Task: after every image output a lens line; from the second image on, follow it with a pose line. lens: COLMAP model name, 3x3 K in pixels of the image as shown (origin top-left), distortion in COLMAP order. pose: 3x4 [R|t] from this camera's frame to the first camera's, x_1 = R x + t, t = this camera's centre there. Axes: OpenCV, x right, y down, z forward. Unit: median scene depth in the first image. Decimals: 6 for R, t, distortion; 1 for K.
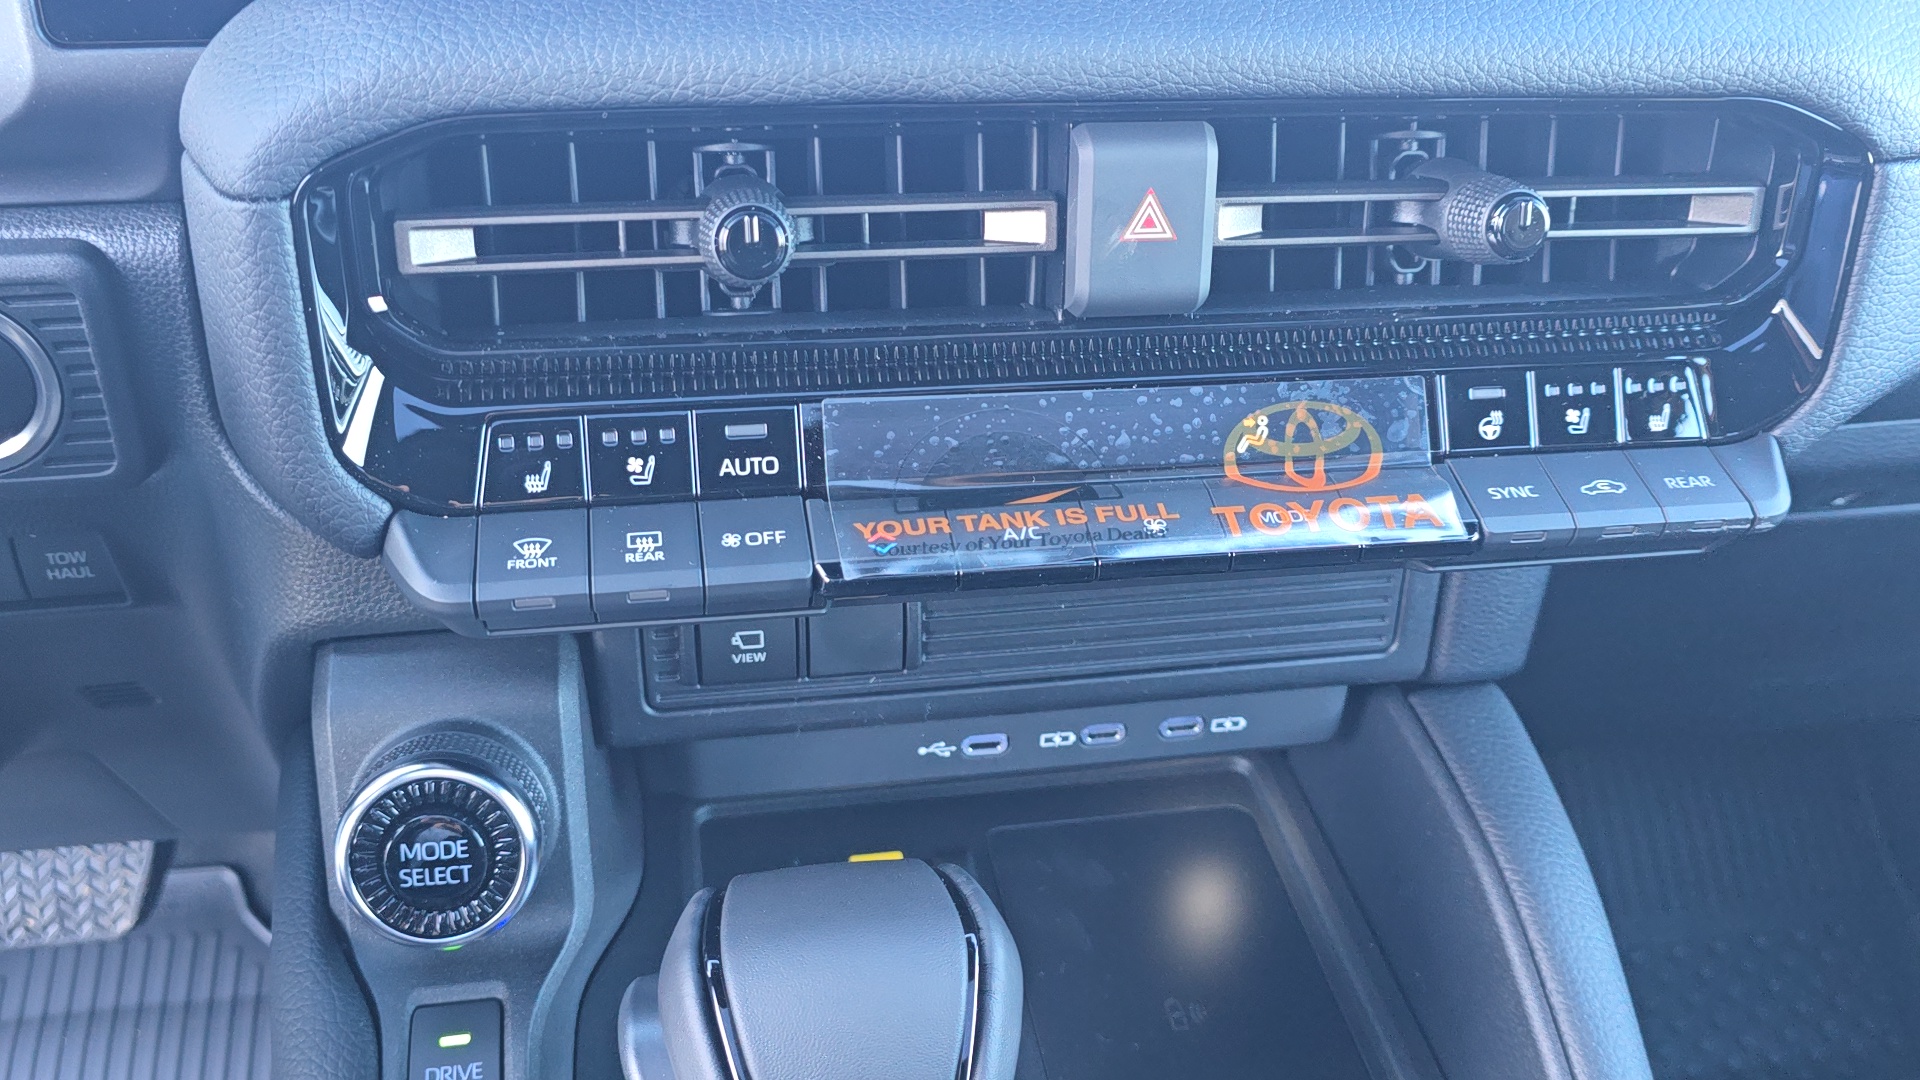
lens RADIAL K [[1580.6, 0, 963.0], [0, 1580.6, 532.5], [0, 0, 1]] dist [-0.003563, 0.010100]
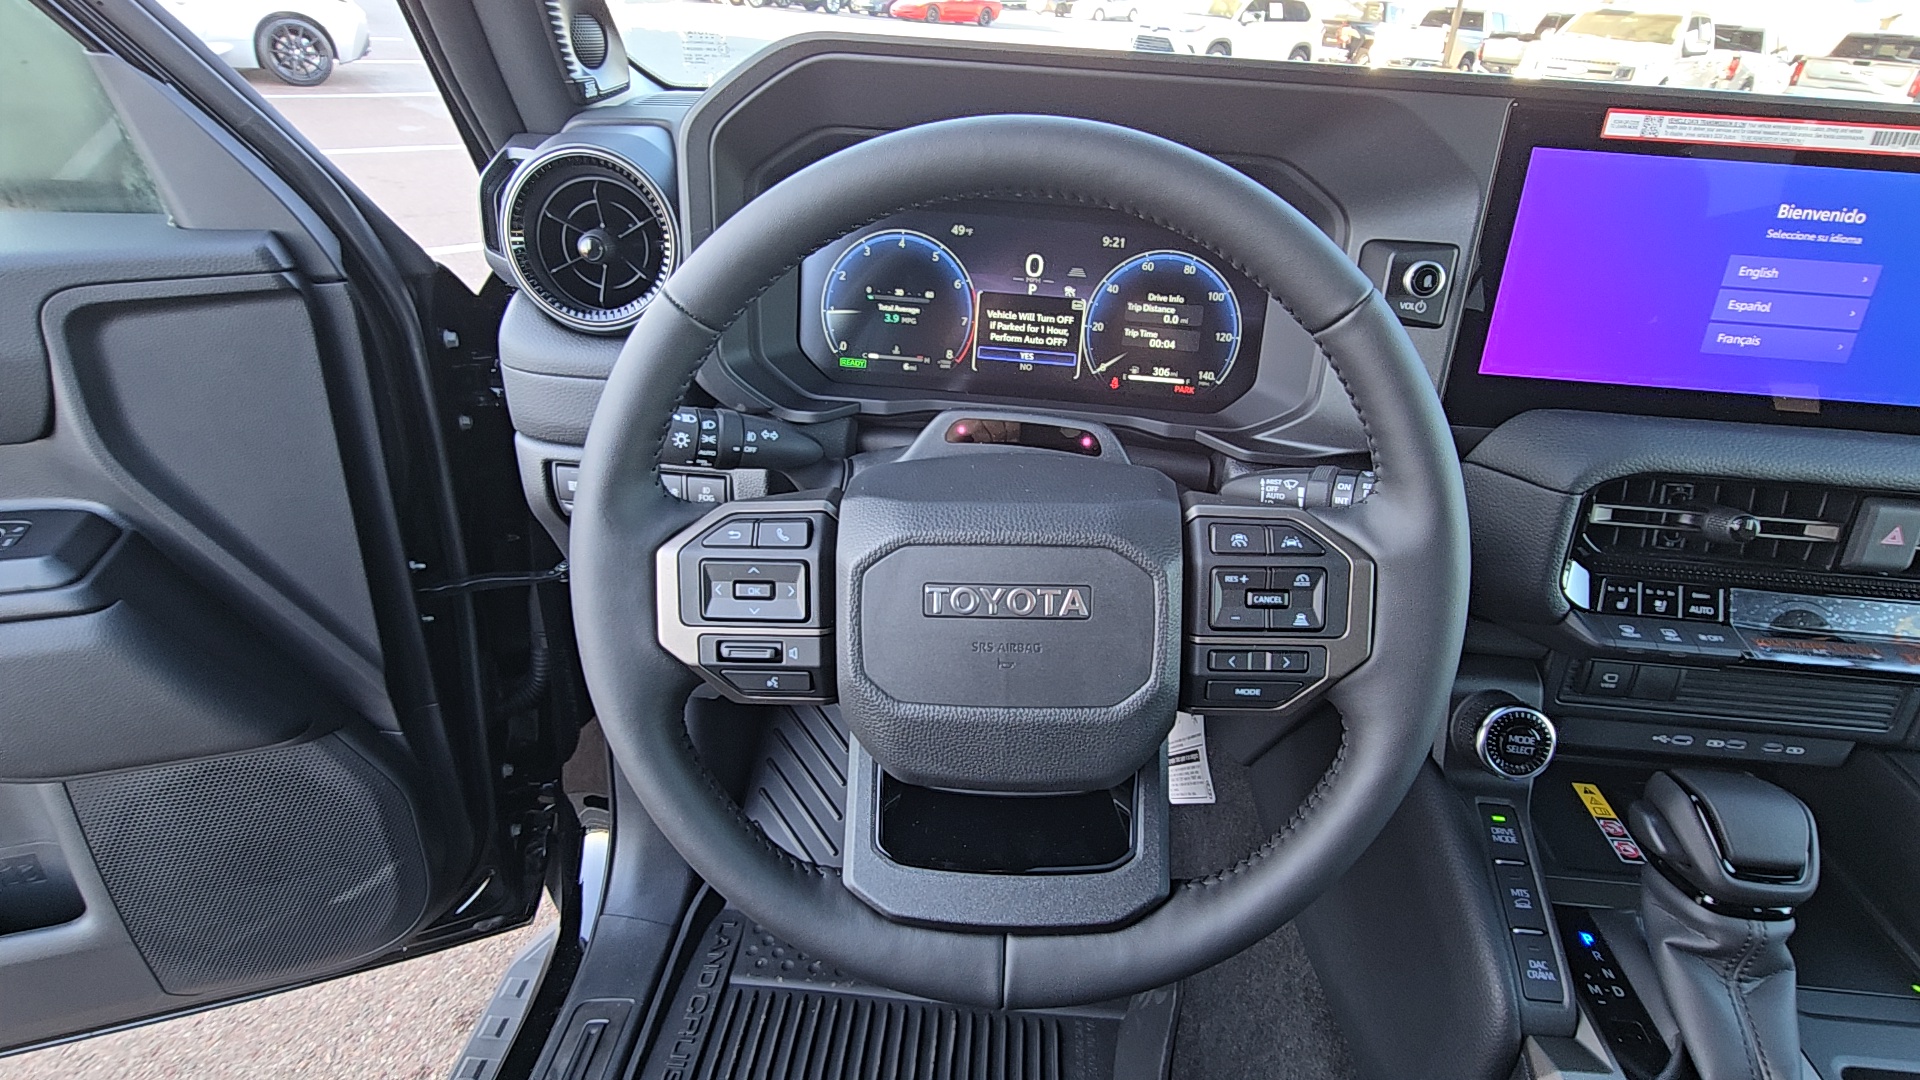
lens RADIAL K [[968.7, 0, 974.0], [0, 968.7, 543.9], [0, 0, 1]] dist [-0.003119, 0.001101]
pose [[0.973616, 0.129273, -0.188045, -0.981500], [-0.146274, 0.986046, -0.079476, 0.147543], [0.175147, 0.104885, 0.978940, -0.757313]]
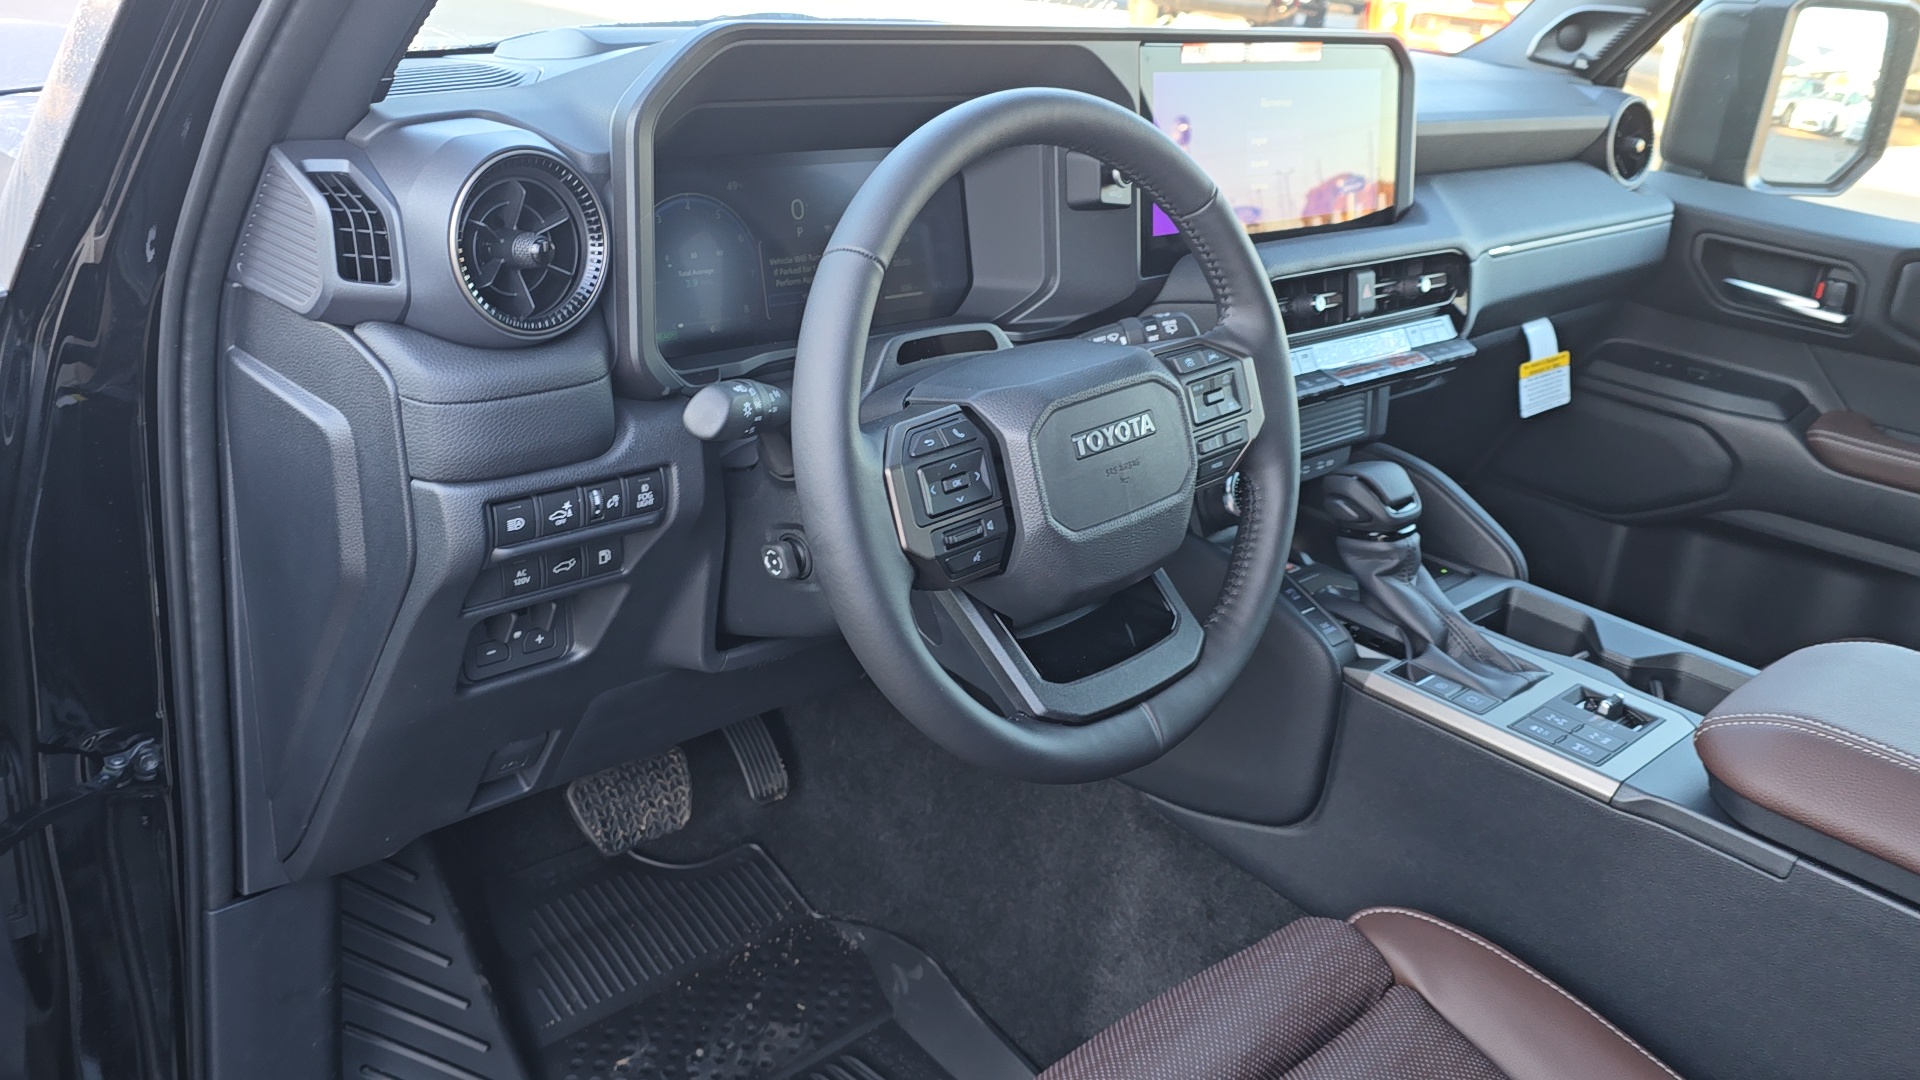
lens RADIAL K [[1580.6, 0, 955.1], [0, 1580.6, 551.0], [0, 0, 1]] dist [-0.003563, 0.010100]
pose [[0.819385, -0.186366, 0.542104, -2.902876], [0.271808, 0.958922, -0.081175, 0.454528], [-0.504706, 0.213862, 0.836382, -1.634355]]
